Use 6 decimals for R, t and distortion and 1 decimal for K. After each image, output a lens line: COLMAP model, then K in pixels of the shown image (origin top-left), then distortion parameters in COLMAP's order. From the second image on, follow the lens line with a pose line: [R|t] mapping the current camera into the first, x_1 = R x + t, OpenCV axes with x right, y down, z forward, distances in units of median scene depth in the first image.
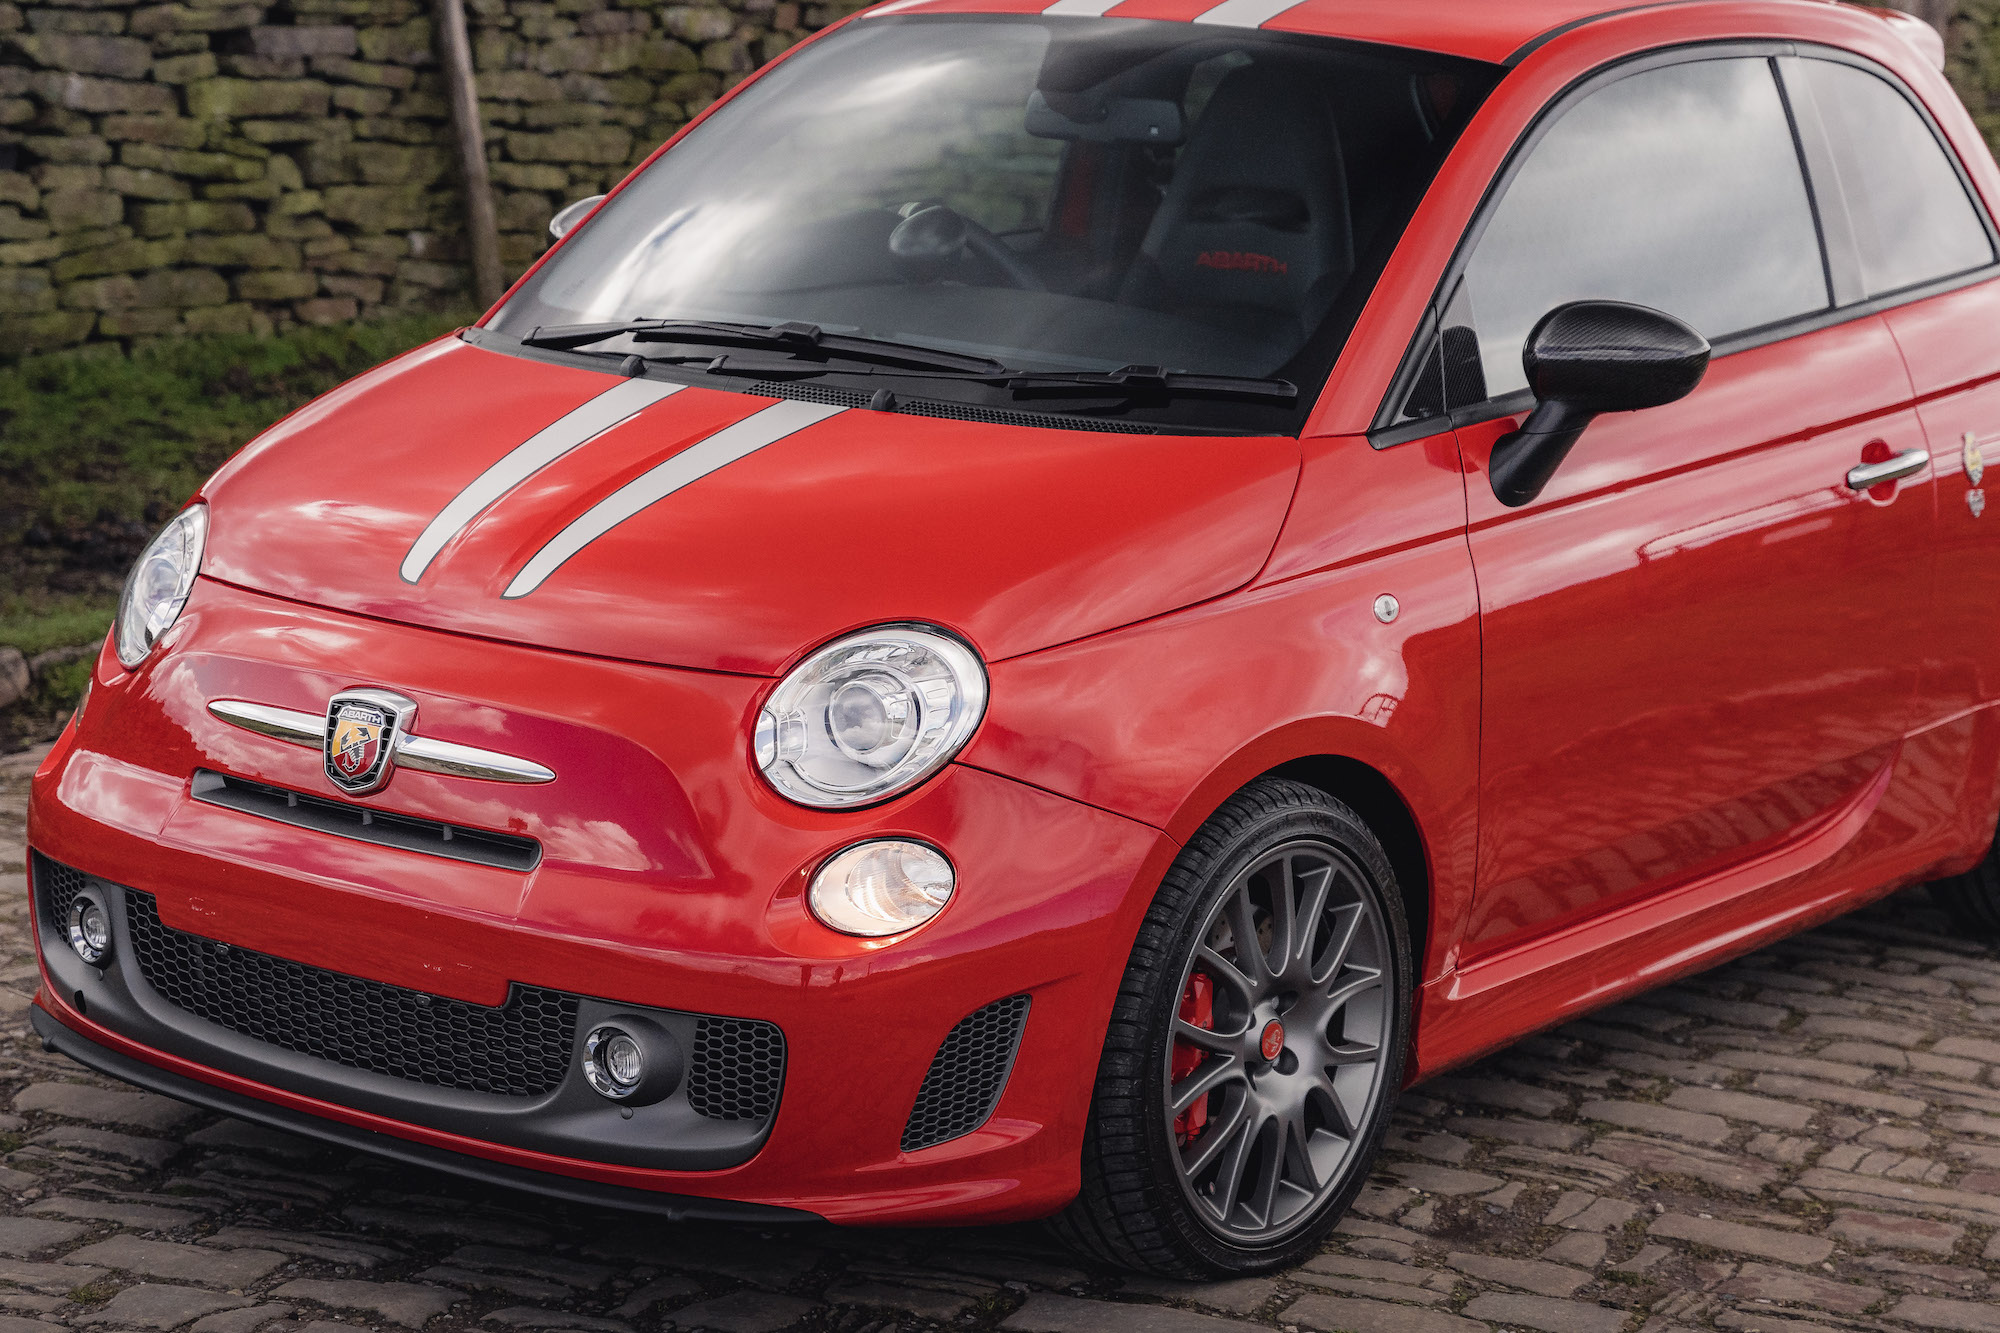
lens RADIAL K [[4532.5, 0, 994.4], [0, 4532.5, 663.0], [0, 0, 1]] dist [0.065988, -0.024435]
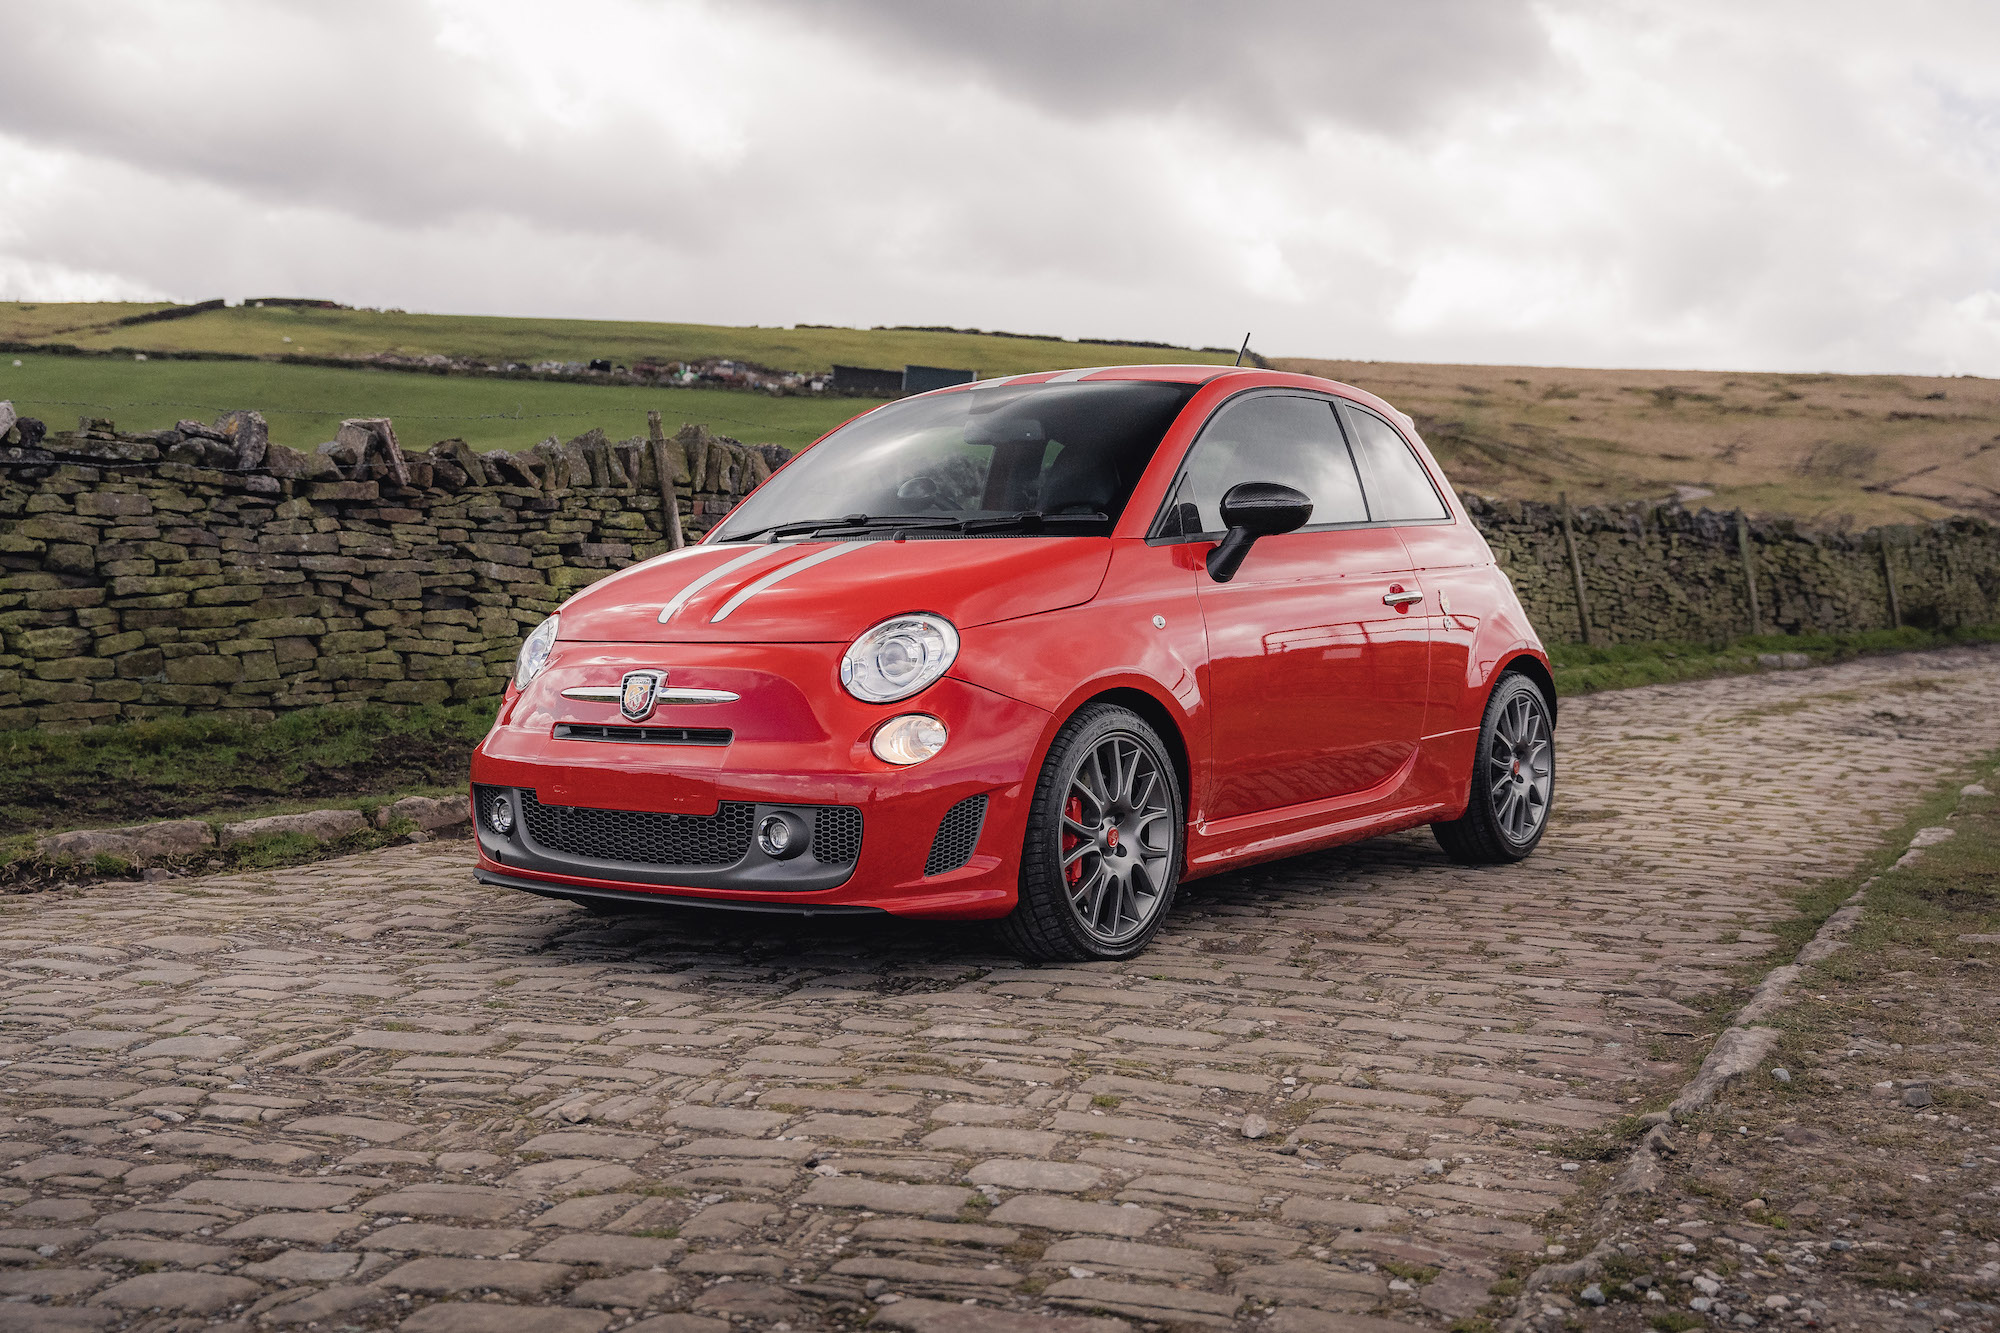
lens RADIAL K [[2202.3, 0, 948.8], [0, 2202.3, 667.1], [0, 0, 1]] dist [0.001516, 0.002601]
pose [[0.999119, -0.041666, 0.005110, -0.010458], [0.041962, 0.987960, -0.148907, 0.148346], [0.001156, 0.148991, 0.988838, 0.059848]]
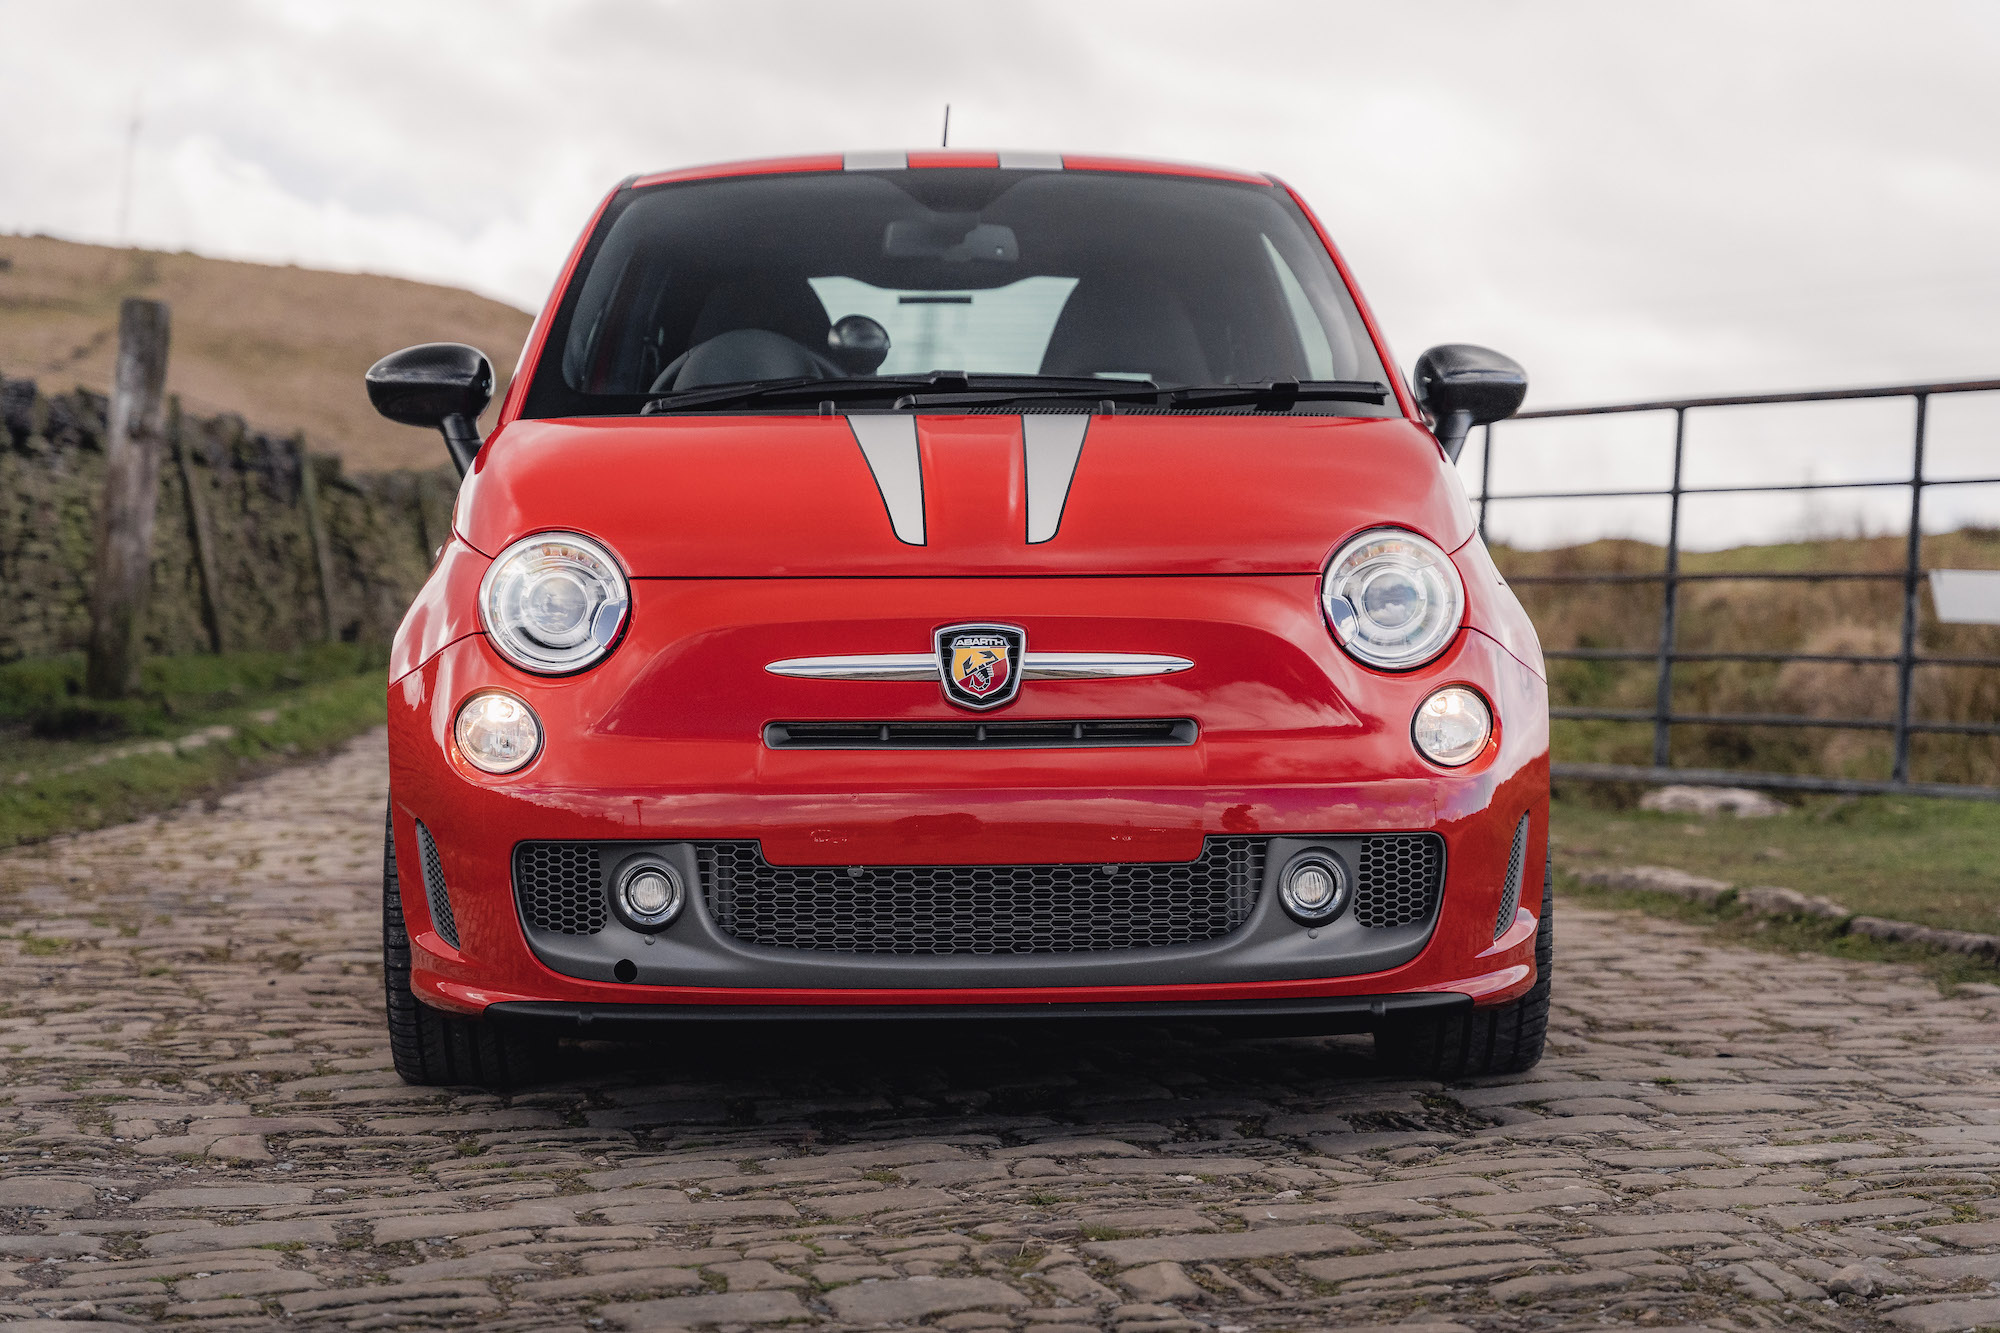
lens RADIAL K [[3845.0, 0, 1035.3], [0, 3845.0, 632.1], [0, 0, 1]] dist [0.064728, -0.065172]
pose [[0.778491, -0.048031, 0.625816, -0.708000], [0.144800, 0.983915, -0.104611, 0.108562], [-0.610725, 0.172057, 0.772924, 0.241769]]
